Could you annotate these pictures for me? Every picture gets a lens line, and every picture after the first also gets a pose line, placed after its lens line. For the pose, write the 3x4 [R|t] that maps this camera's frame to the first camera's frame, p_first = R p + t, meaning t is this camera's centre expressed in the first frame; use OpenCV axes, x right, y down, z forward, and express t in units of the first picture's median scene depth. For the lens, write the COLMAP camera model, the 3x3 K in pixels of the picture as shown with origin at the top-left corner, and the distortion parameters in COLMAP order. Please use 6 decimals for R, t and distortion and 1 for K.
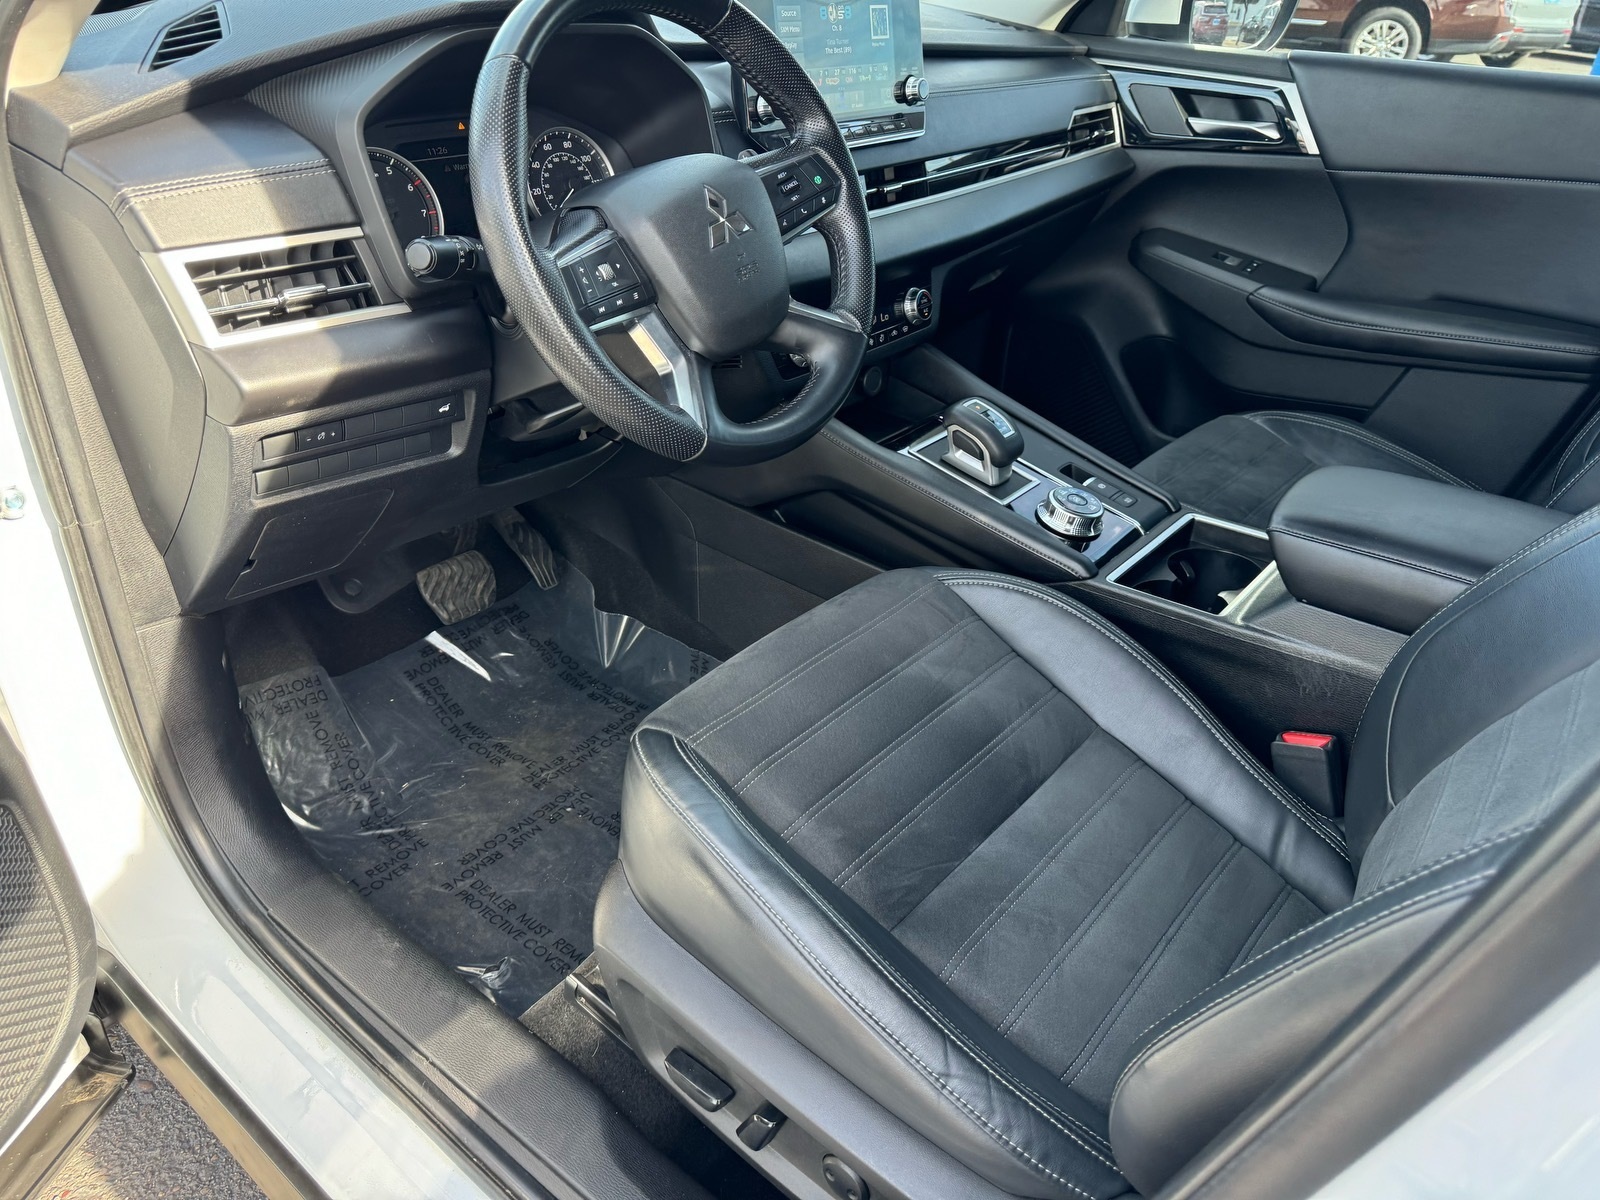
lens RADIAL K [[1103.8, 0, 794.9], [0, 1103.8, 597.3], [0, 0, 1]] dist [0.048757, -0.043357]
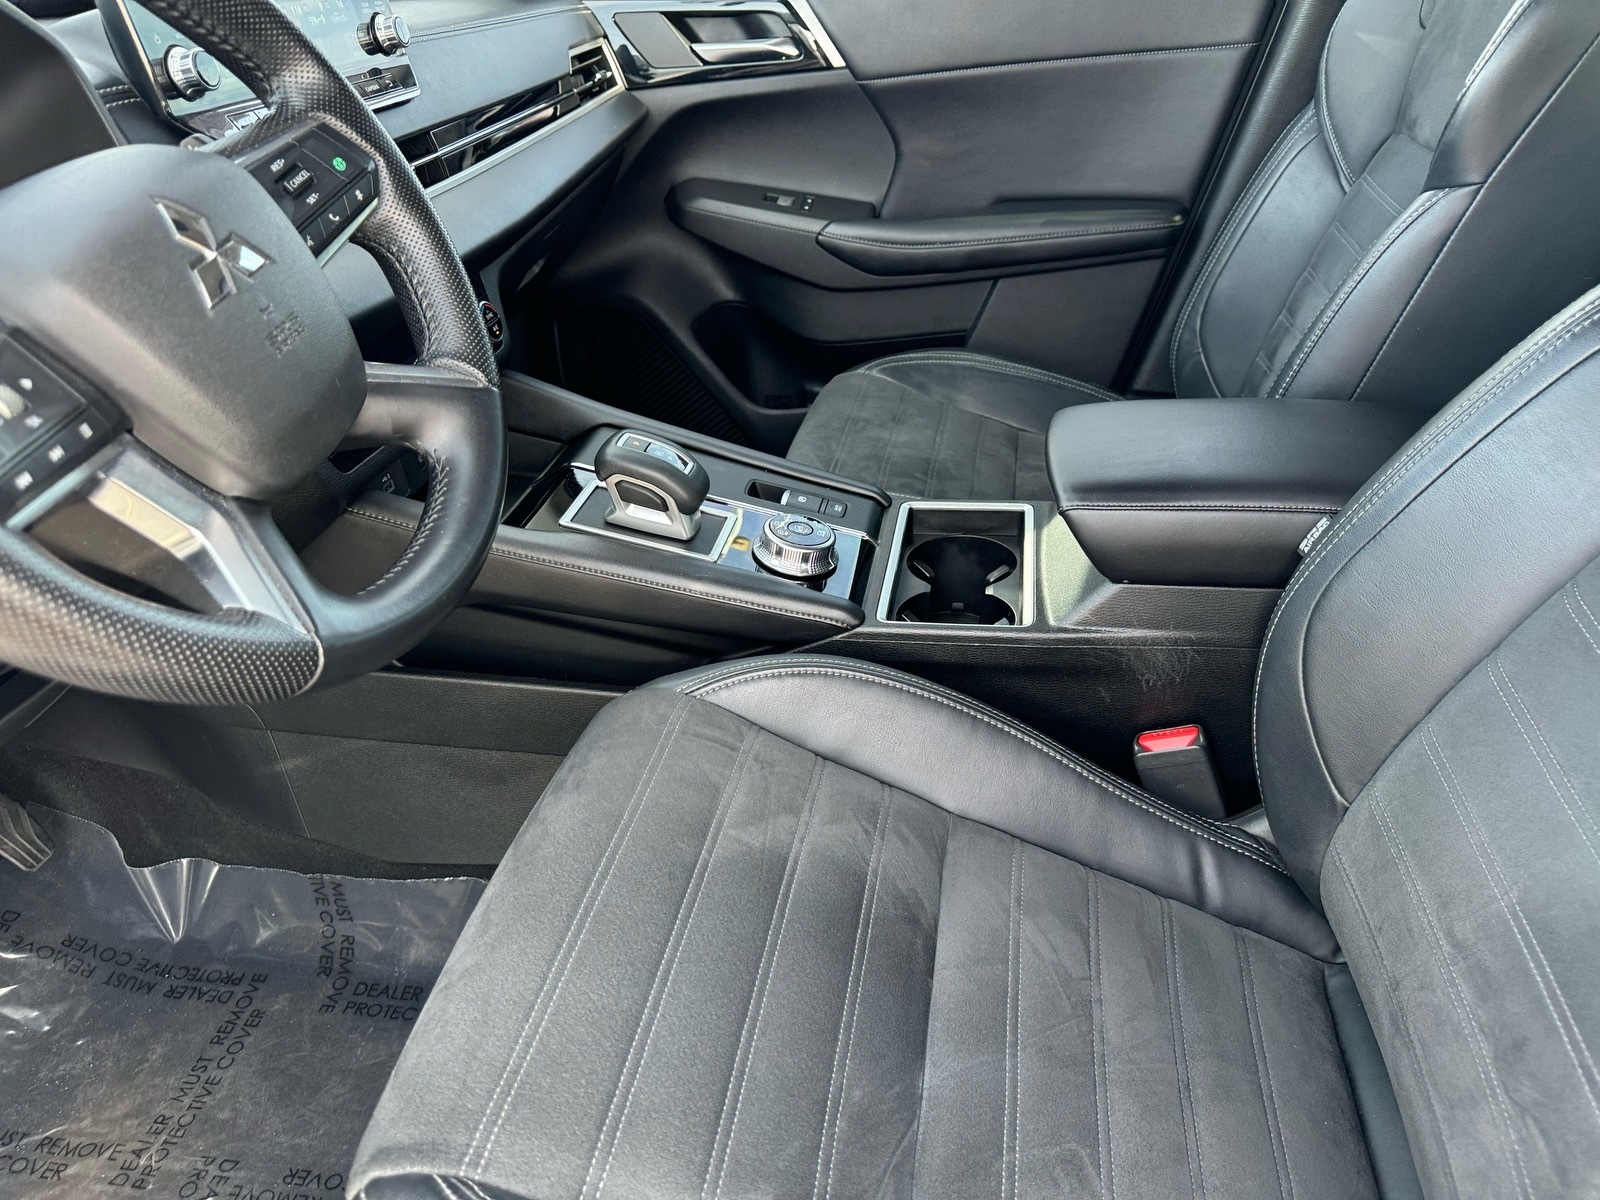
lens RADIAL K [[1103.8, 0, 770.8], [0, 1103.8, 597.2], [0, 0, 1]] dist [0.048757, -0.043357]
pose [[0.872098, -0.307682, 0.380495, -0.065918], [0.302660, 0.950171, 0.074644, -0.101675], [-0.384502, 0.050064, 0.921766, 0.292192]]
